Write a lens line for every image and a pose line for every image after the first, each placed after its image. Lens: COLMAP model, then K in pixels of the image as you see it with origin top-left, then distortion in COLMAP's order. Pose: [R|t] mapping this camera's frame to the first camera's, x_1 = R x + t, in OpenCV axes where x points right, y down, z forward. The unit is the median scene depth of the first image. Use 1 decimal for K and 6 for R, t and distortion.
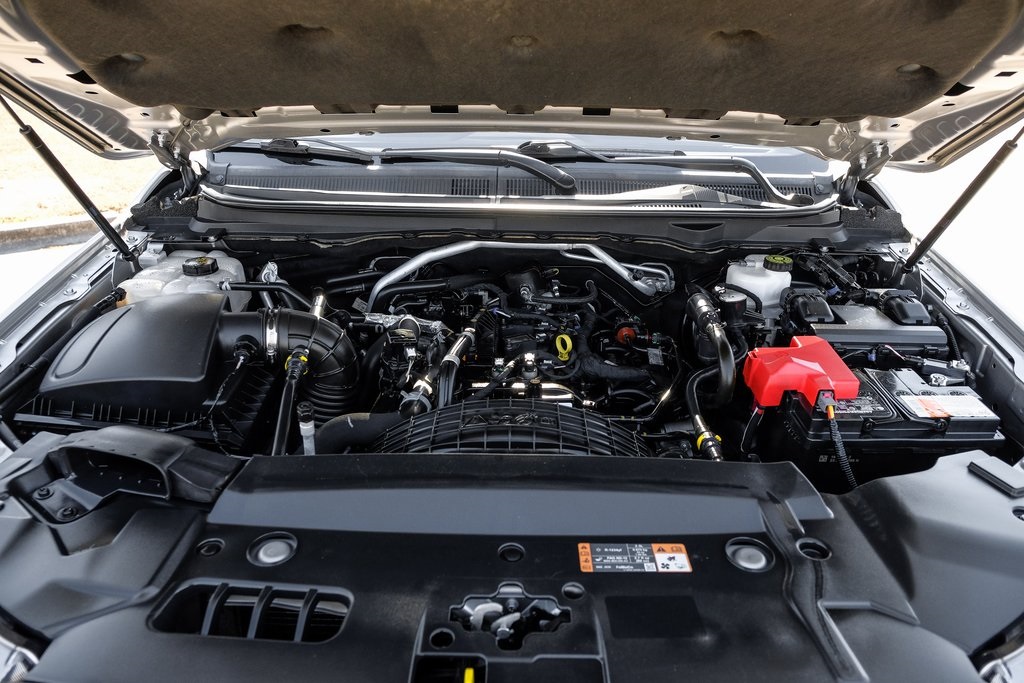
lens RADIAL K [[696.1, 0, 516.0], [0, 696.1, 356.0], [0, 0, 1]] dist [-0.026477, 0.007661]
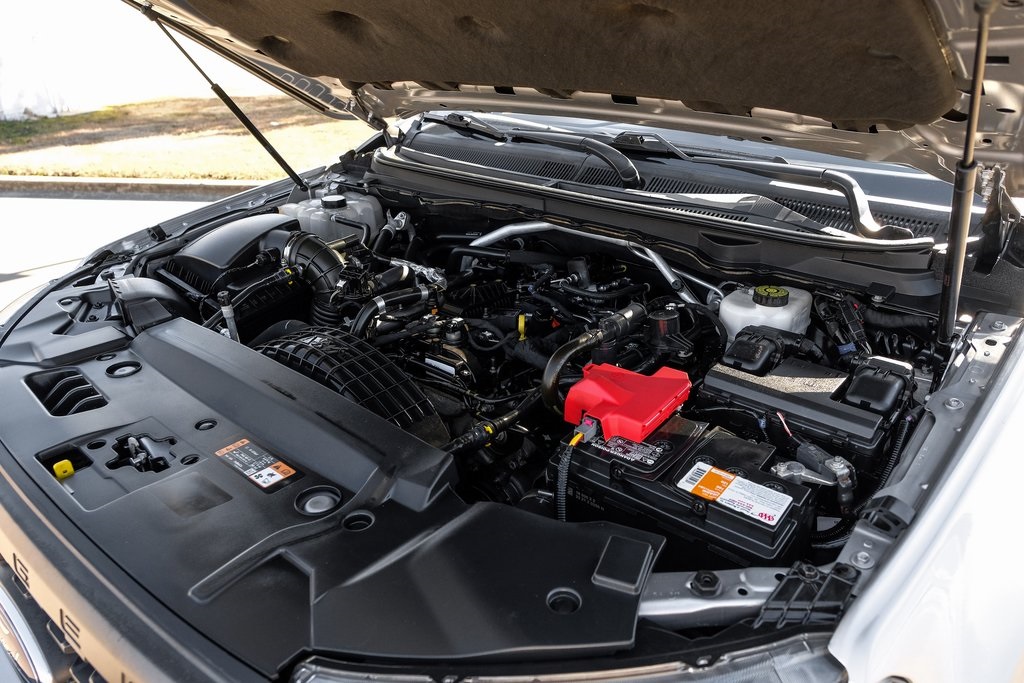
lens RADIAL K [[696.1, 0, 516.0], [0, 696.1, 356.0], [0, 0, 1]] dist [-0.026477, 0.007661]
pose [[0.763124, 0.266899, -0.588563, 0.567462], [-0.271773, 0.958825, 0.082426, -0.045917], [0.586329, 0.097054, 0.804238, 0.157074]]
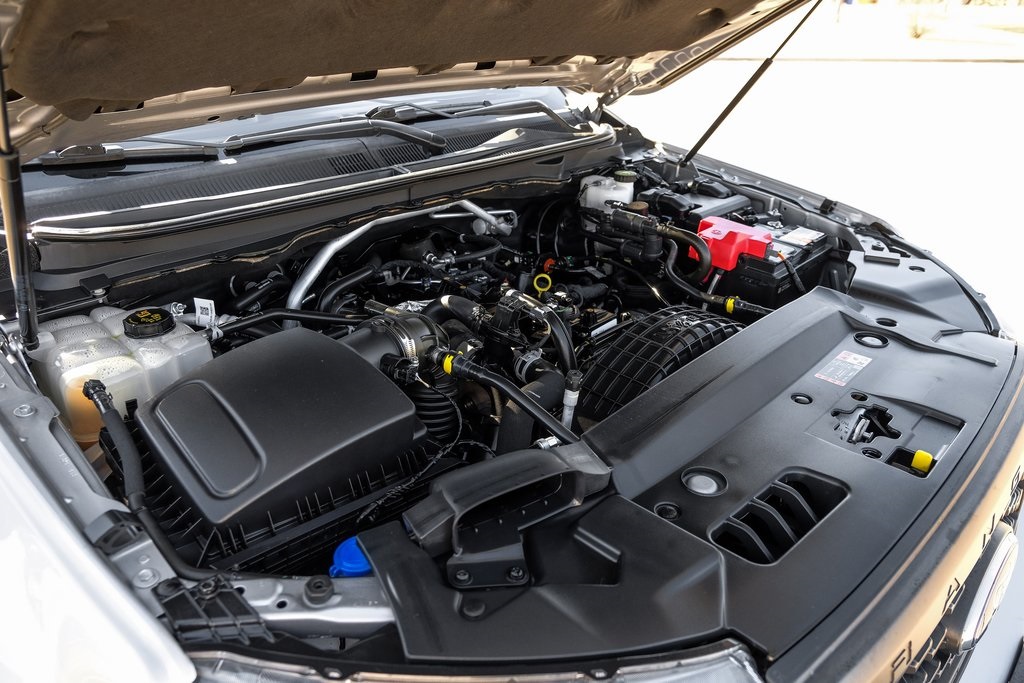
lens RADIAL K [[696.1, 0, 516.0], [0, 696.1, 356.0], [0, 0, 1]] dist [-0.026477, 0.007661]
pose [[0.695757, -0.340243, 0.632579, -0.573732], [0.316745, 0.935770, 0.154940, -0.076850], [-0.644666, 0.092565, 0.758839, 0.185106]]
